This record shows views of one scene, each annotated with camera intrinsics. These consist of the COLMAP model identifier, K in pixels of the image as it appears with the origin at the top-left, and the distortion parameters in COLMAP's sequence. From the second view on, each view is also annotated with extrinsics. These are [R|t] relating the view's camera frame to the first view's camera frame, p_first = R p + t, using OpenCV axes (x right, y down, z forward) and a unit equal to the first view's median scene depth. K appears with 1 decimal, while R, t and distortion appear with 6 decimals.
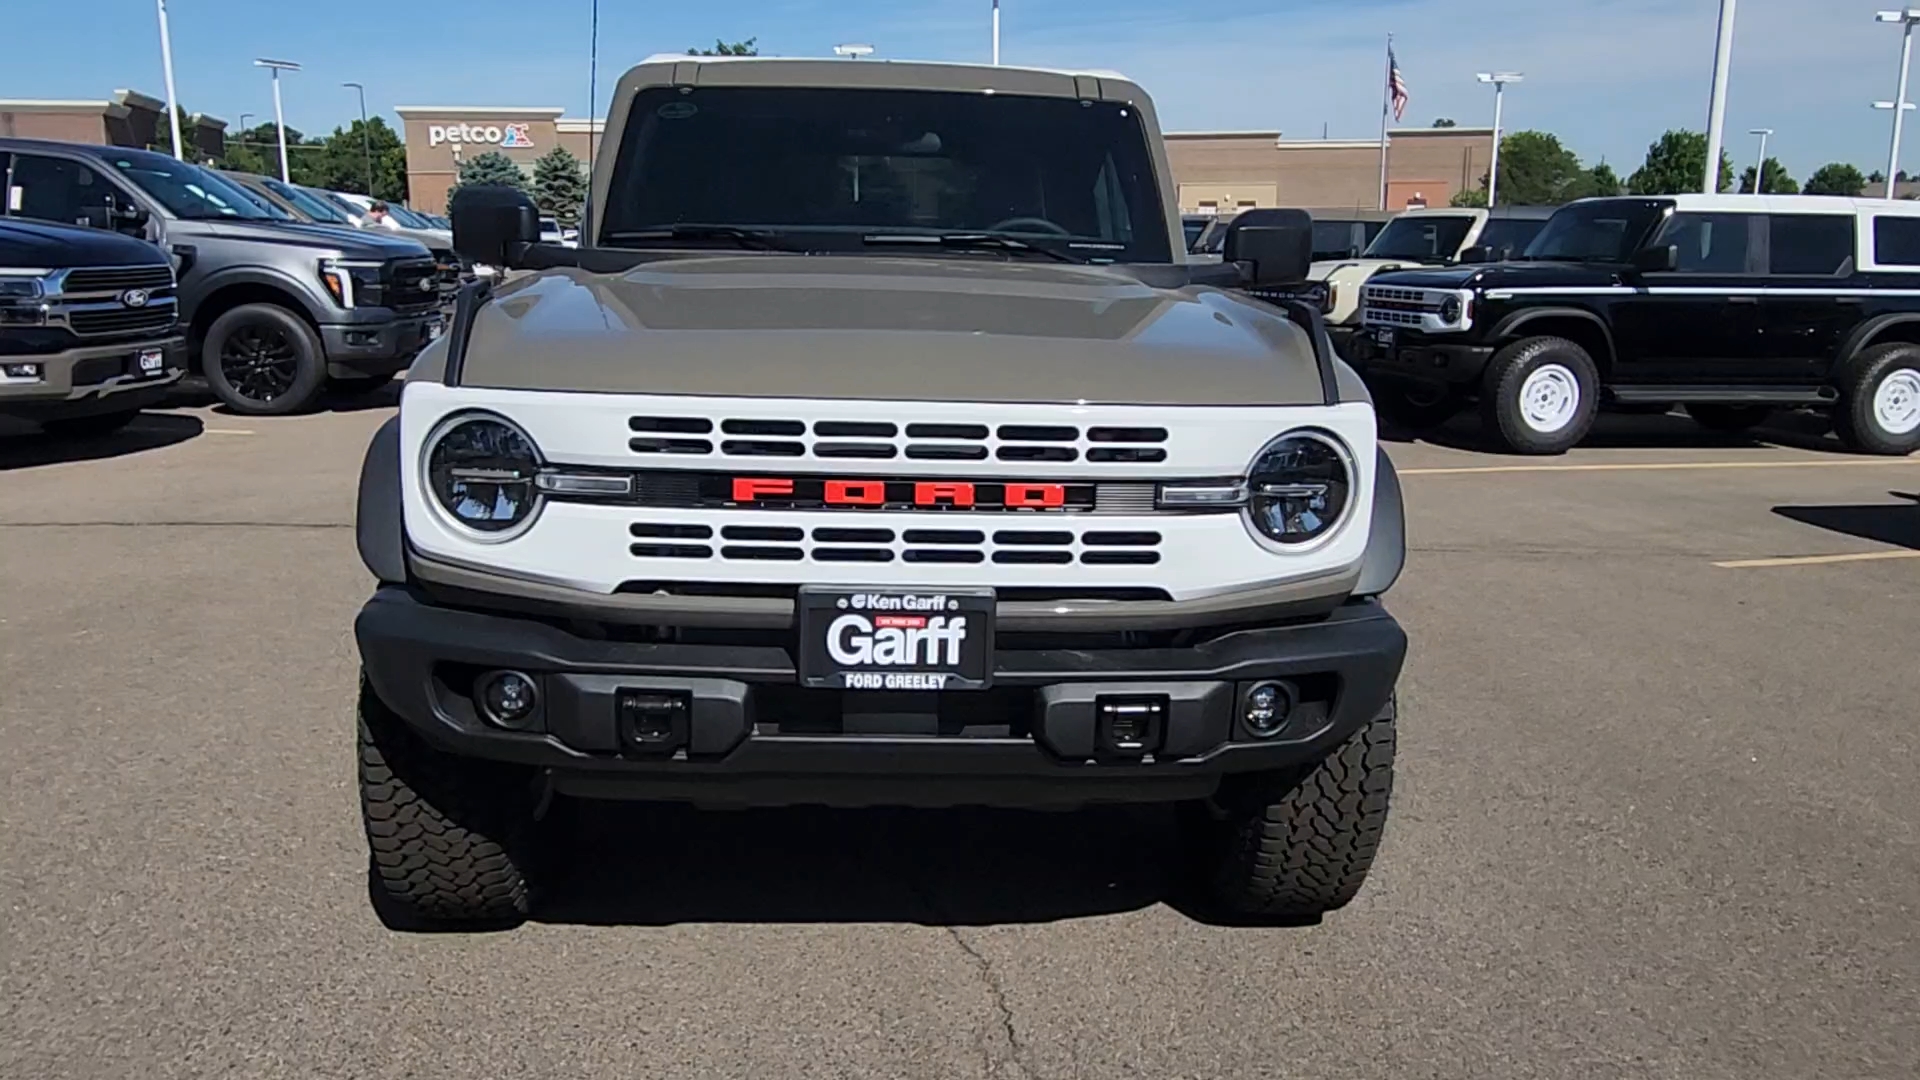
lens RADIAL K [[1511.5, 0, 952.0], [0, 1511.5, 538.8], [0, 0, 1]] dist [0.002059, 0.009035]
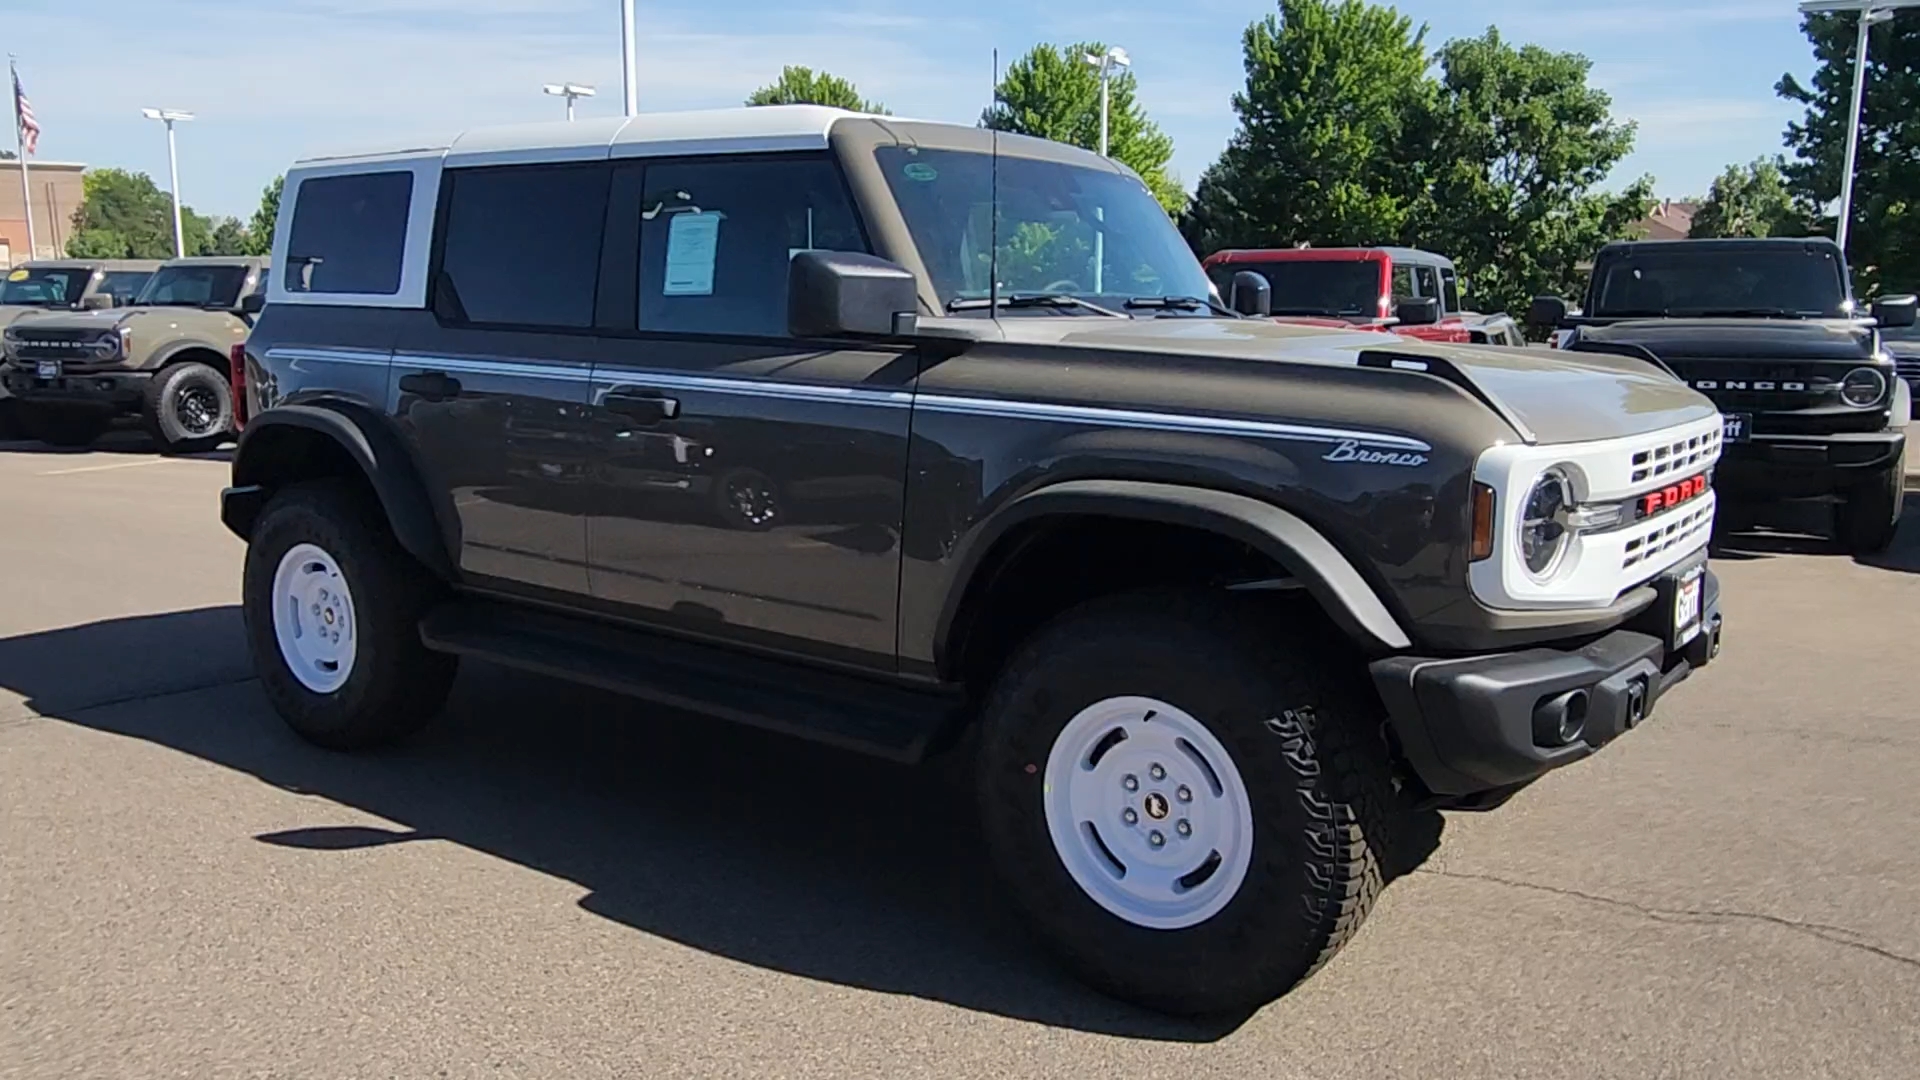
lens RADIAL K [[1511.5, 0, 947.7], [0, 1511.5, 536.6], [0, 0, 1]] dist [0.002059, 0.009035]
pose [[0.648593, -0.137962, 0.748528, -1.206153], [0.159003, 0.986297, 0.044011, -0.126944], [-0.744342, 0.090473, 0.661641, 0.497968]]
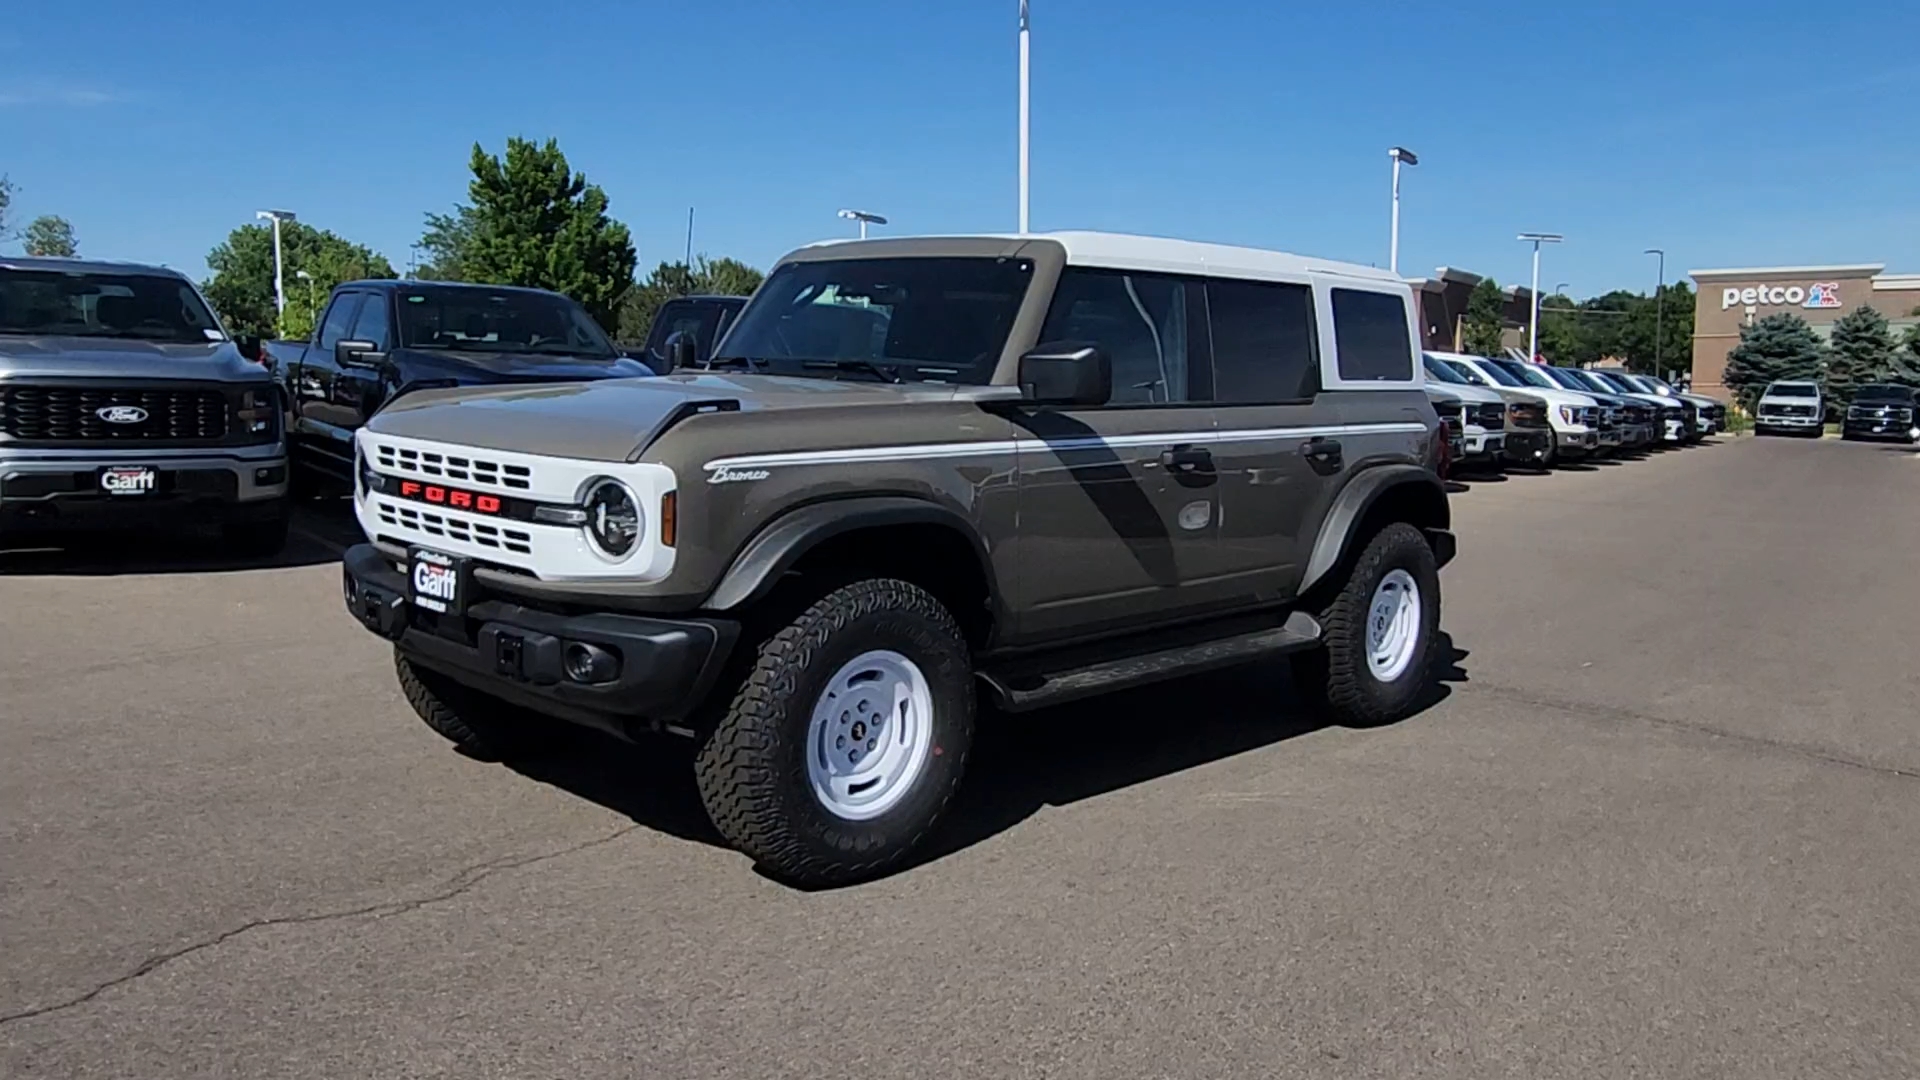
lens RADIAL K [[1511.5, 0, 950.8], [0, 1511.5, 530.2], [0, 0, 1]] dist [0.002059, 0.009035]
pose [[0.675779, 0.081247, -0.732613, 1.359387], [-0.162332, 0.985909, -0.040402, -0.013243], [0.719007, 0.146230, 0.679445, 0.202160]]
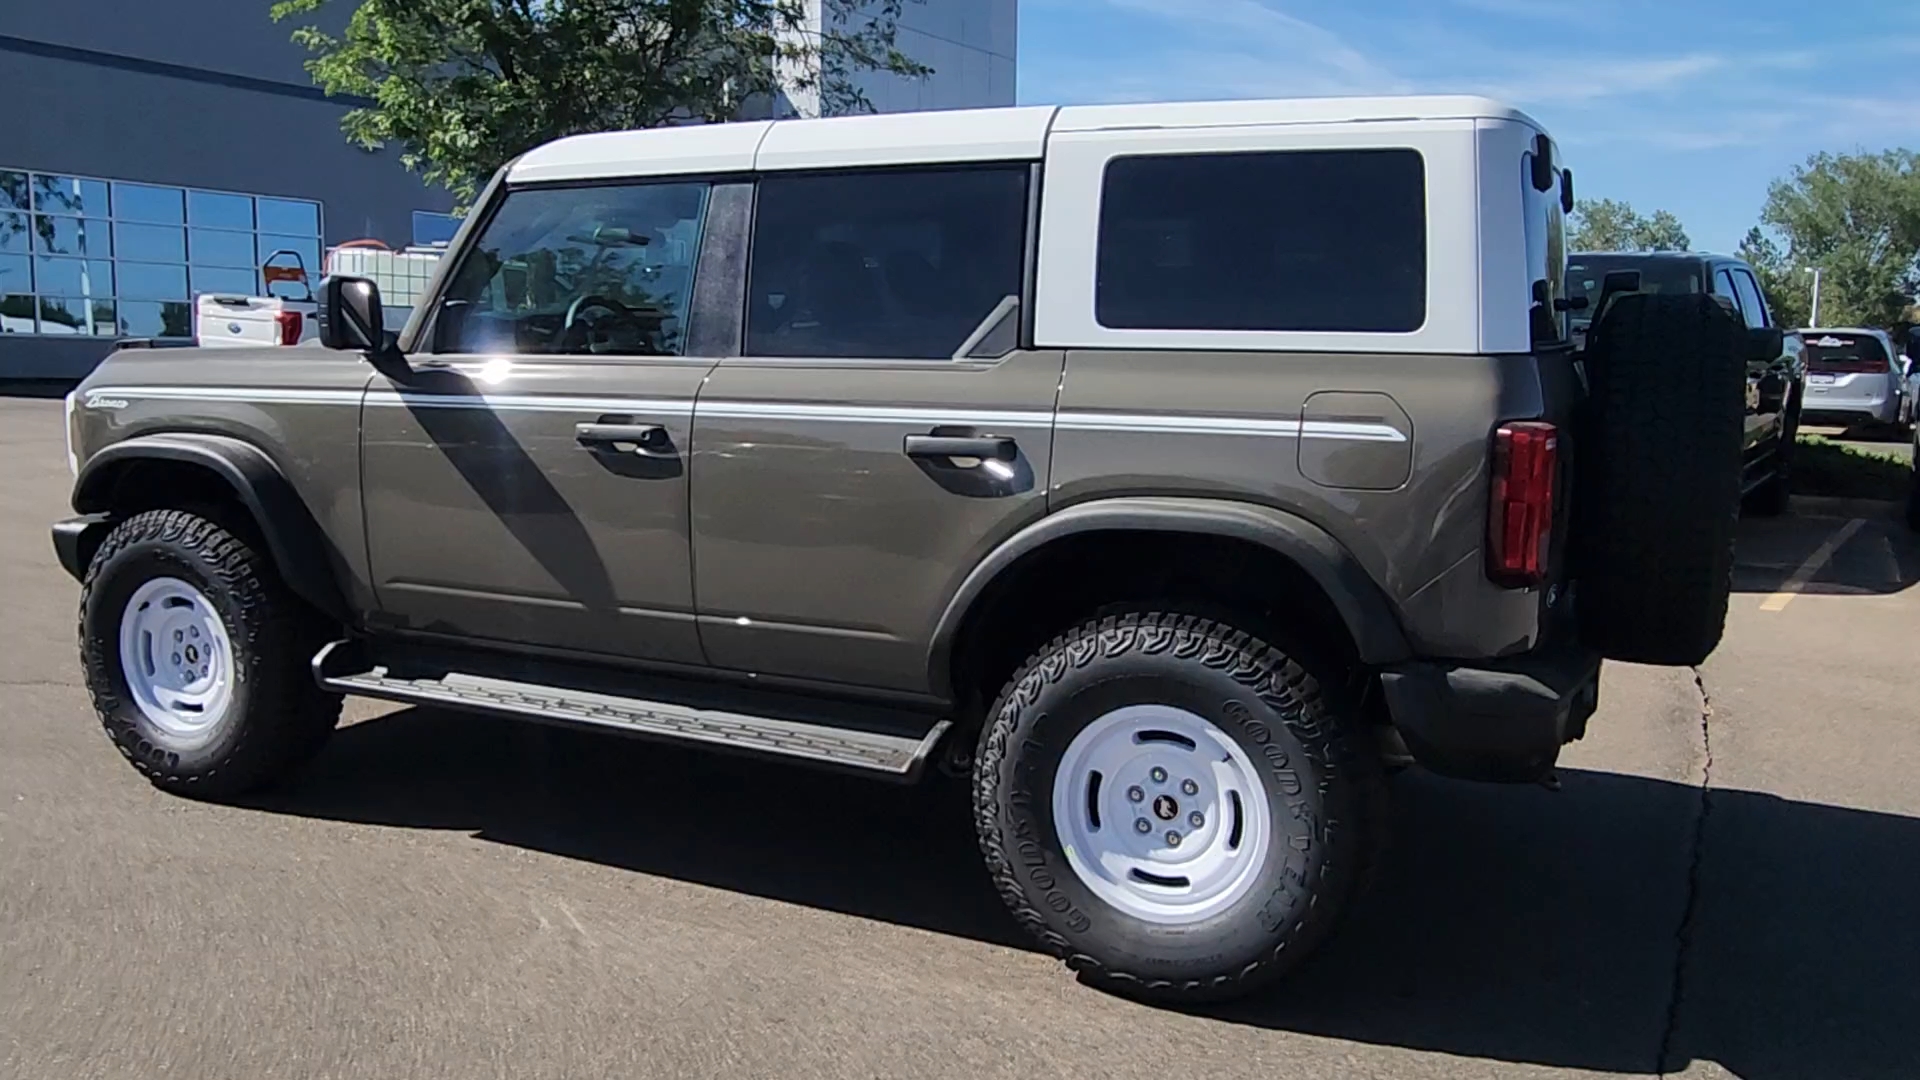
lens RADIAL K [[1511.5, 0, 954.1], [0, 1511.5, 542.0], [0, 0, 1]] dist [0.002059, 0.009035]
pose [[-0.475350, 0.100370, -0.874053, 1.218352], [-0.201383, 0.954682, 0.219150, -0.464855], [0.856438, 0.280193, -0.433596, 2.428310]]
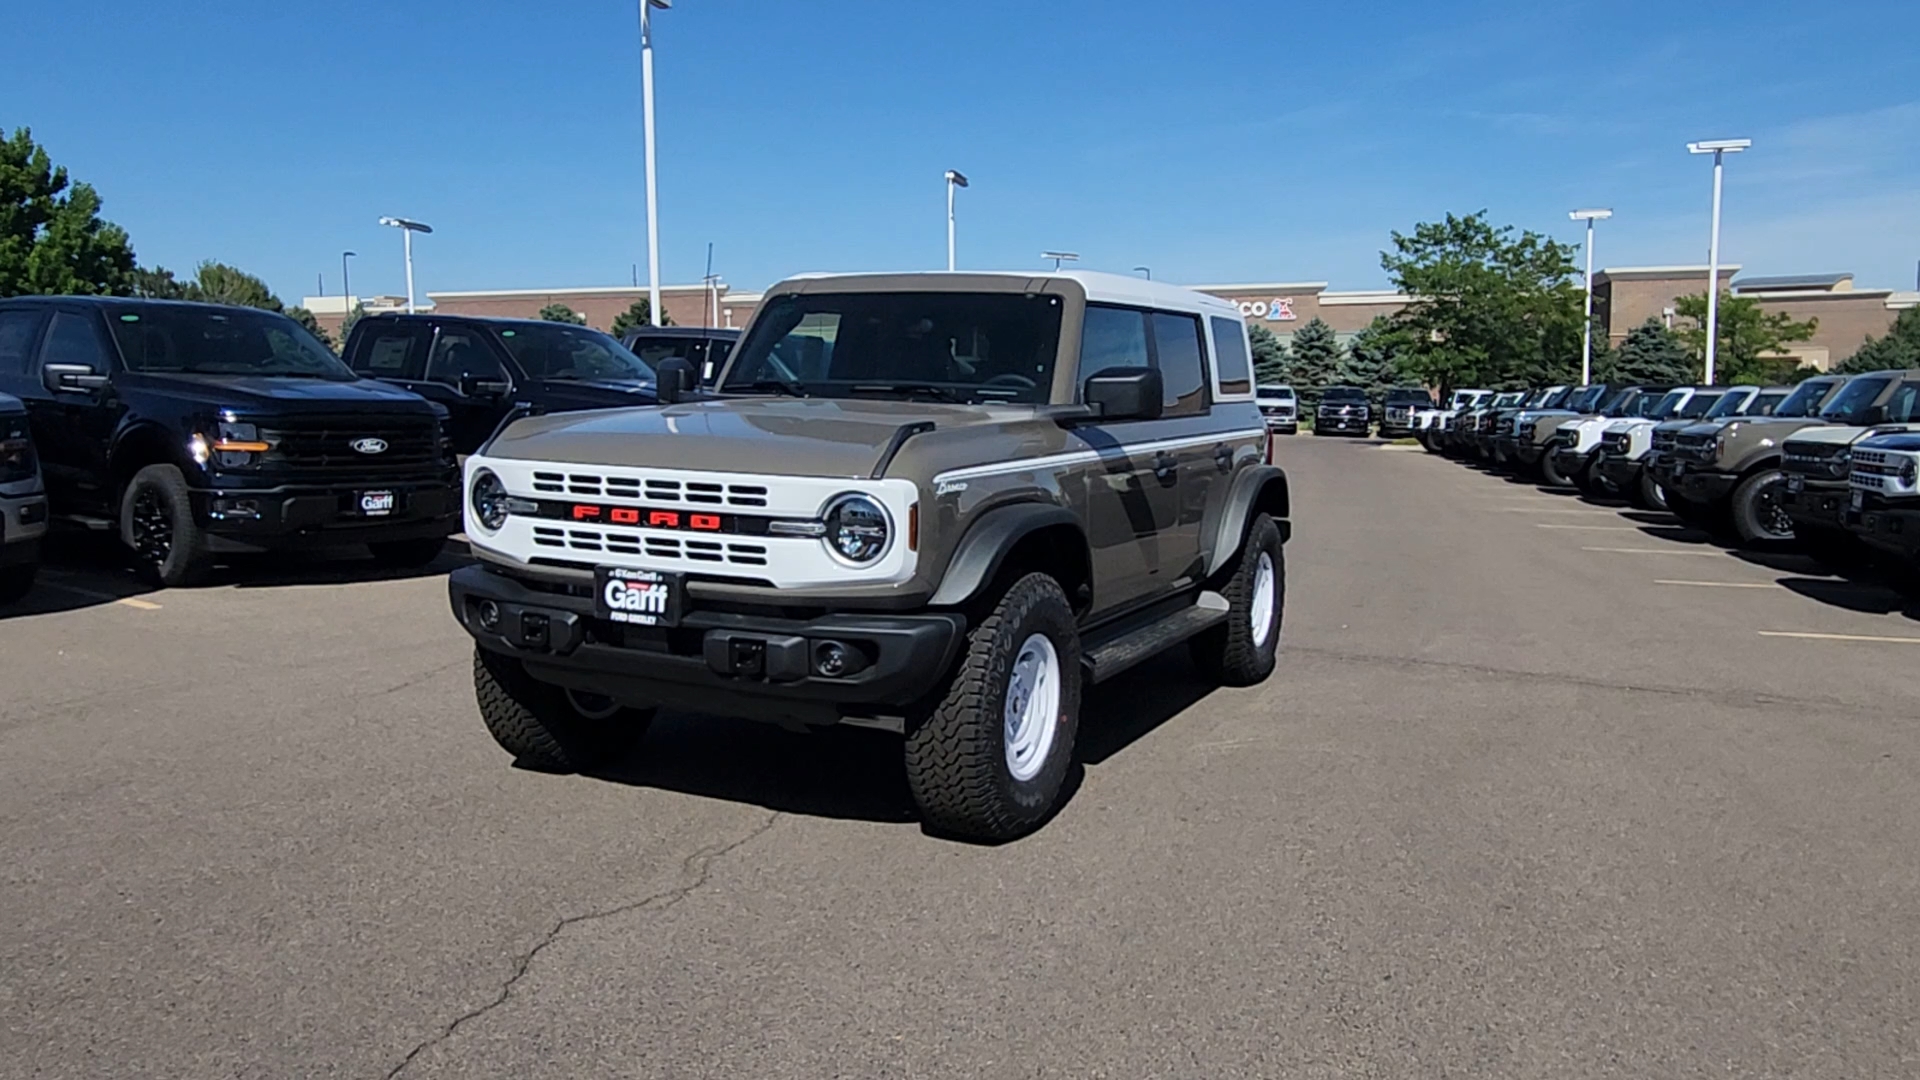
lens RADIAL K [[1511.5, 0, 946.6], [0, 1511.5, 531.8], [0, 0, 1]] dist [0.002059, 0.009035]
pose [[0.871590, 0.043171, -0.488332, 1.001458], [-0.098022, 0.991347, -0.087312, 0.094710], [0.480337, 0.123967, 0.868279, -0.363663]]
